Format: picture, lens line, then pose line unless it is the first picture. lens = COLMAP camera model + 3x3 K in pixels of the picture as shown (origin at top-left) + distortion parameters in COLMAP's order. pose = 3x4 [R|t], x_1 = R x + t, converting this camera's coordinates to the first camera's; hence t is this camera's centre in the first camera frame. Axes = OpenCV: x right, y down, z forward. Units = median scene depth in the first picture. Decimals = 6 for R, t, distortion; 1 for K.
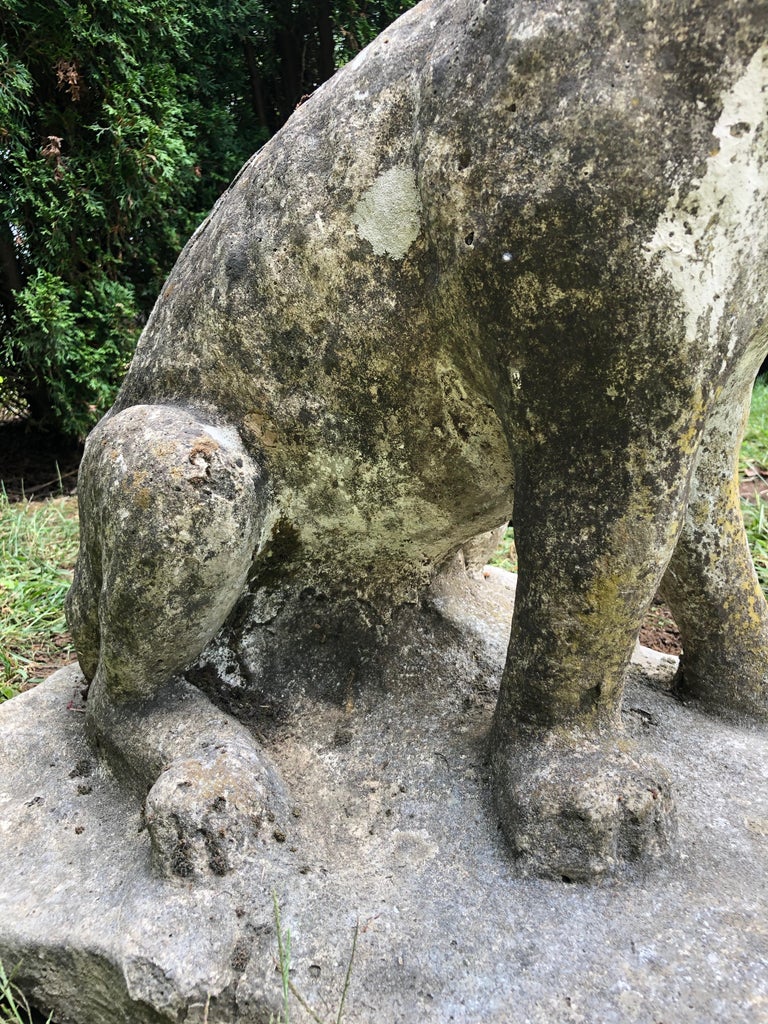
lens RADIAL K [[867.0, 0, 384.0], [0, 867.0, 512.0], [0, 0, 1]] dist [-0.073631, 0.067417]
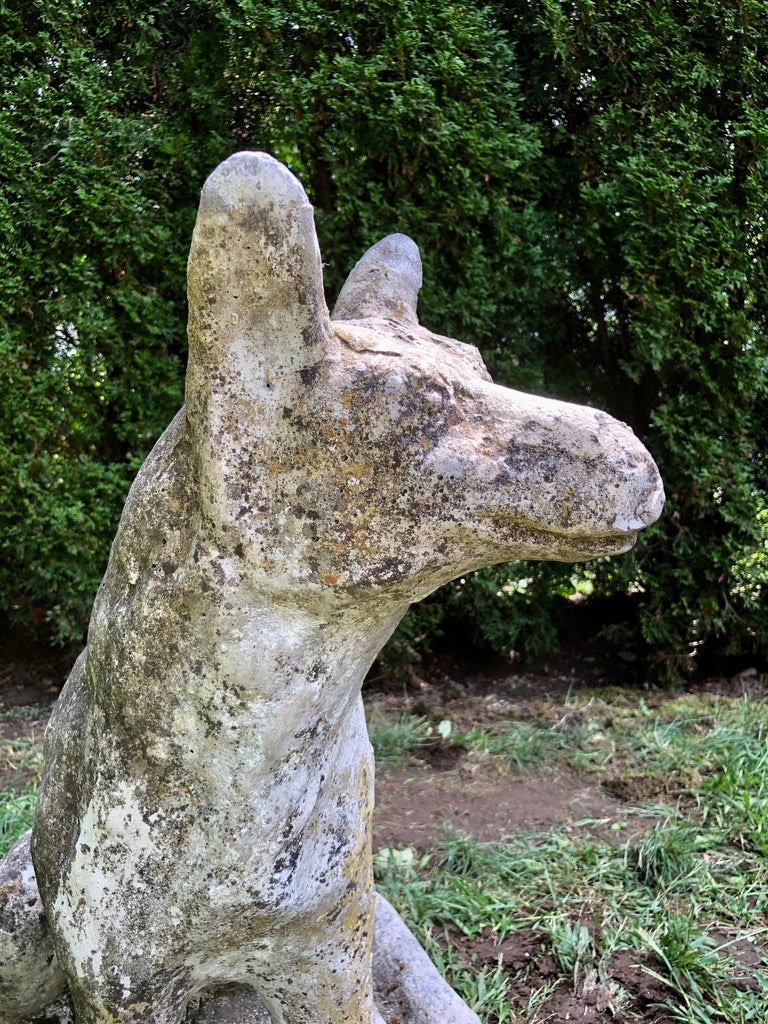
lens RADIAL K [[867.0, 0, 384.0], [0, 867.0, 512.0], [0, 0, 1]] dist [-0.073631, 0.067417]
pose [[0.839456, 0.038579, -0.542056, 1.533232], [-0.108059, 0.989408, -0.096927, -0.890402], [0.532575, 0.139940, 0.834734, 0.000565]]
